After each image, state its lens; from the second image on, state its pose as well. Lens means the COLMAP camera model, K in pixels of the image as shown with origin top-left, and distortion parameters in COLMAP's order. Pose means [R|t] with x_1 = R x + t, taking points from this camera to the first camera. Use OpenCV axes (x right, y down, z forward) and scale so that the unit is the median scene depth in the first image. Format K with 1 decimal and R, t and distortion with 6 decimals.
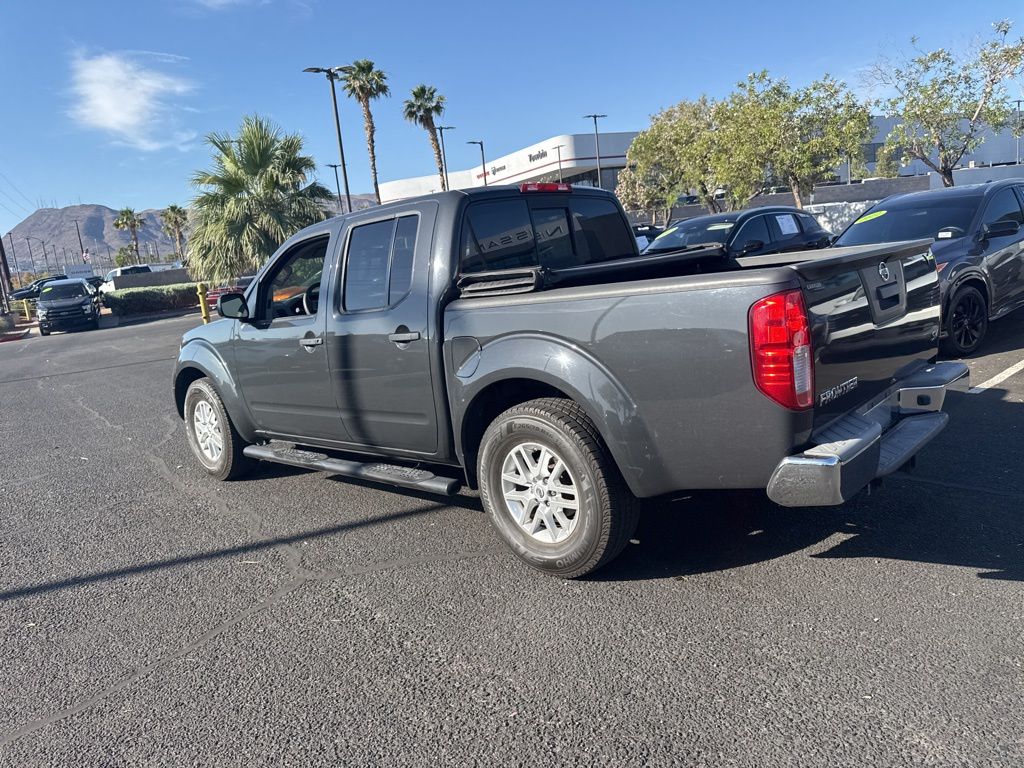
lens RADIAL K [[719.3, 0, 514.0], [0, 719.3, 371.5], [0, 0, 1]] dist [0.048062, -0.057367]
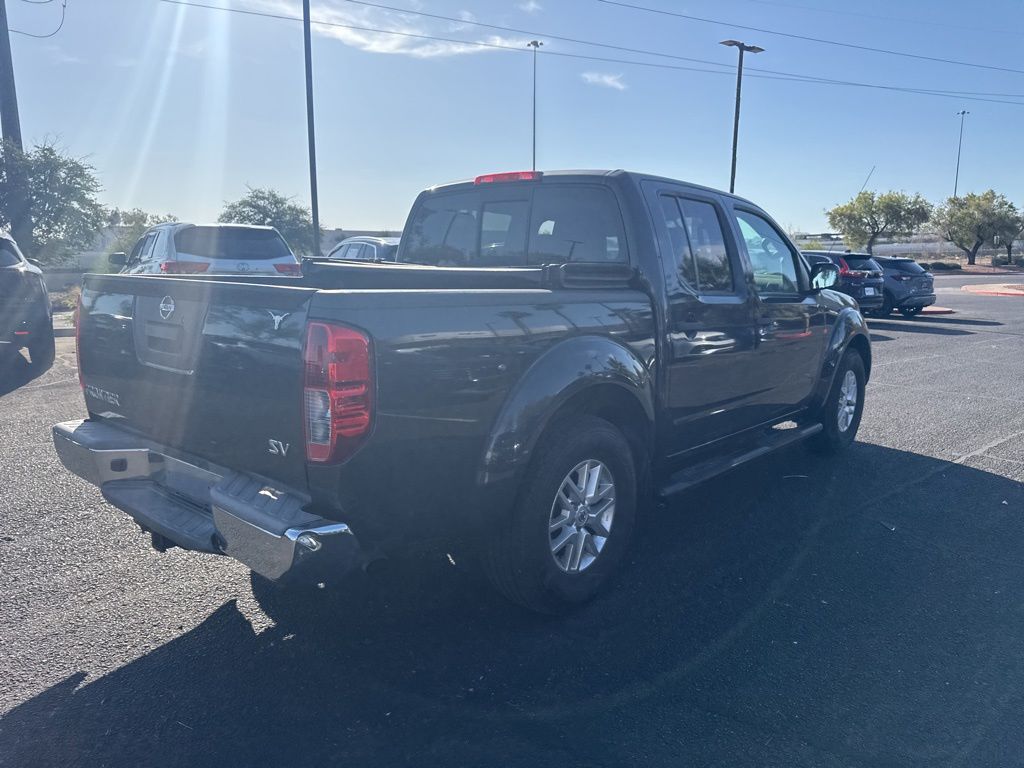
lens RADIAL K [[719.3, 0, 523.3], [0, 719.3, 382.0], [0, 0, 1]] dist [0.048062, -0.057367]
pose [[0.059999, 0.273192, -0.960086, 1.188561], [-0.177223, 0.949454, 0.259092, -0.302205], [0.982340, 0.154604, 0.105382, 1.161262]]
